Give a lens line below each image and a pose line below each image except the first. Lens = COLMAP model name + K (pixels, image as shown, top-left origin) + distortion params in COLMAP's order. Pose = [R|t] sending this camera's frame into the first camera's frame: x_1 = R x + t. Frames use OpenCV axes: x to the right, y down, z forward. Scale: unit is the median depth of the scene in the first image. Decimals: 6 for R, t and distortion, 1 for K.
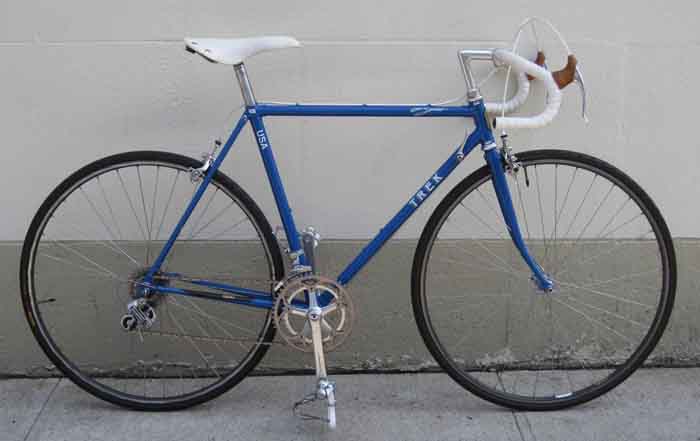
lens RADIAL K [[1079.5, 0, 350.4], [0, 1079.5, 220.6], [0, 0, 1]] dist [-0.282086, 0.000000]
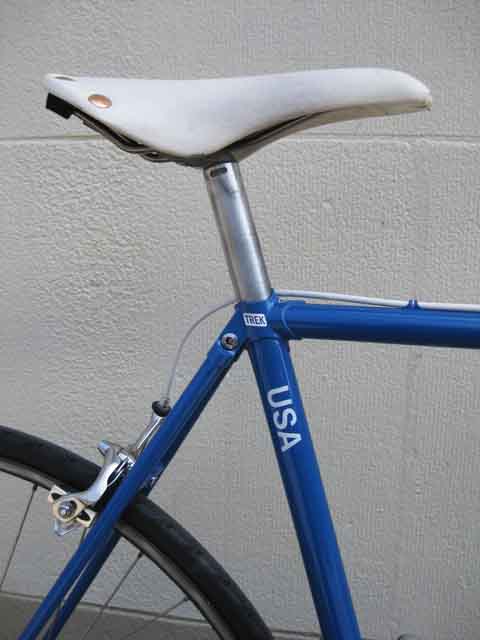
lens RADIAL K [[695.2, 0, 239.9], [0, 695.2, 319.5], [0, 0, 1]] dist [-0.097321, 0.000000]
pose [[0.983342, 0.045773, -0.175905, -0.061862], [-0.059831, 0.995352, -0.075459, -0.087093], [0.171633, 0.084726, 0.981511, 0.807912]]
